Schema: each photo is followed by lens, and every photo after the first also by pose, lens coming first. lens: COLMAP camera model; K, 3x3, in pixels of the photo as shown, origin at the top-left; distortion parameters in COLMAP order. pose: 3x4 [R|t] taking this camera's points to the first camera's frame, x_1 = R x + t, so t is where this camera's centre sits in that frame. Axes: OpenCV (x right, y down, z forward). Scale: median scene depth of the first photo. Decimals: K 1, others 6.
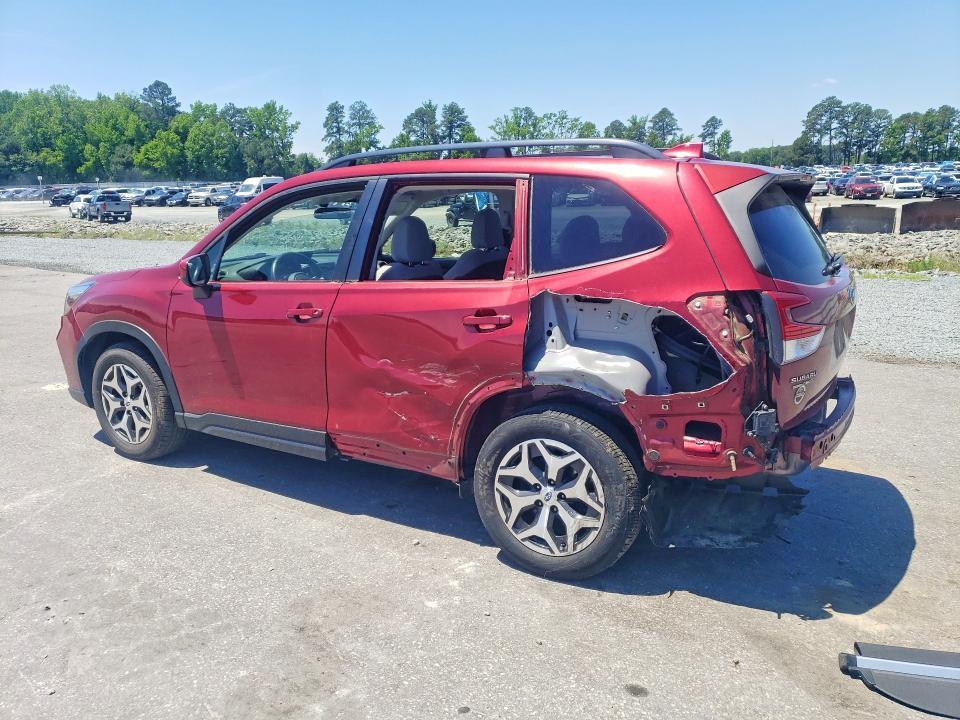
lens RADIAL K [[745.3, 0, 484.2], [0, 745.3, 358.9], [0, 0, 1]] dist [0.035038, -0.003204]
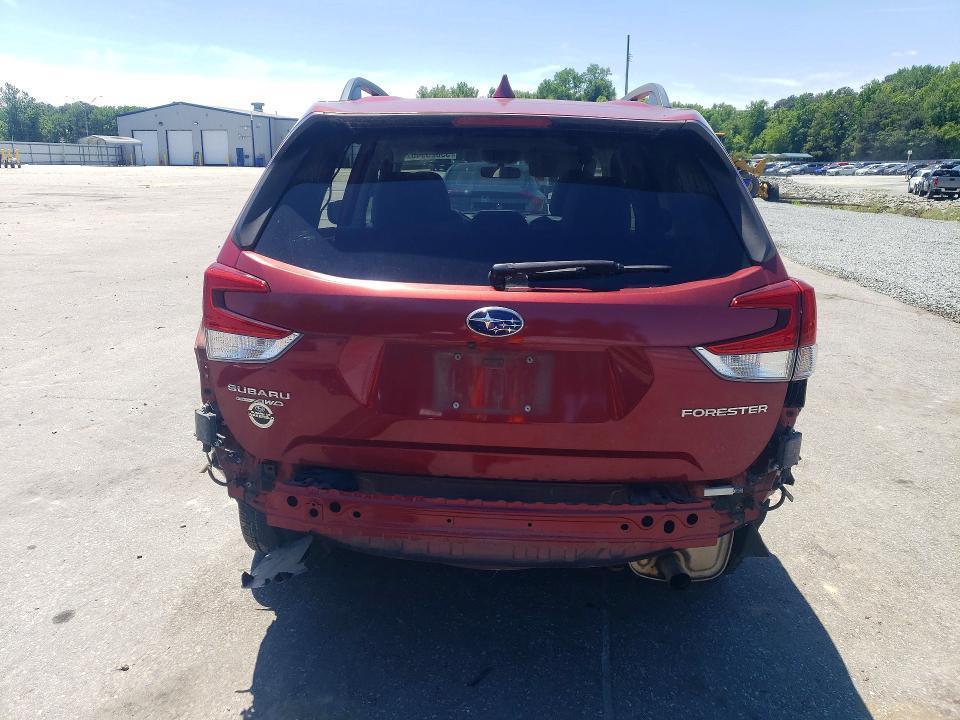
lens RADIAL K [[745.3, 0, 484.2], [0, 745.3, 358.9], [0, 0, 1]] dist [0.035038, -0.003204]
pose [[0.476451, 0.240111, -0.845778, 0.605665], [-0.214374, 0.964678, 0.153102, -0.091456], [0.852665, 0.108368, 0.511095, 0.430990]]
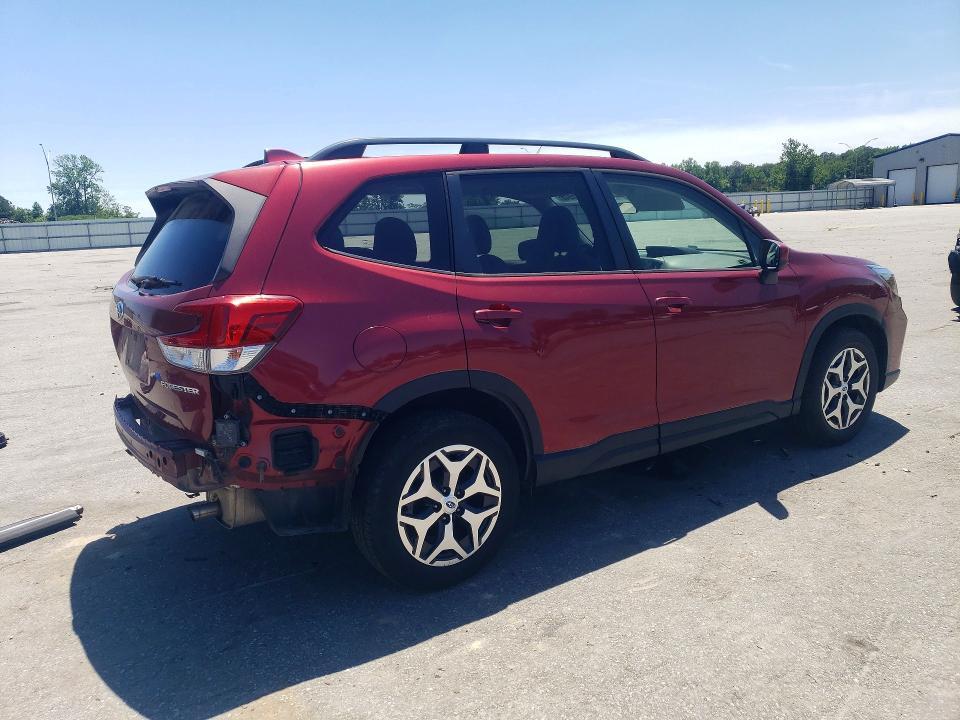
lens RADIAL K [[776.3, 0, 456.0], [0, 776.3, 338.2], [0, 0, 1]] dist [0.038235, 0.001360]
pose [[-0.444829, 0.166190, -0.880061, 0.740586], [-0.150100, 0.954901, 0.256191, -0.233587], [0.882948, 0.246059, -0.399823, 1.110739]]
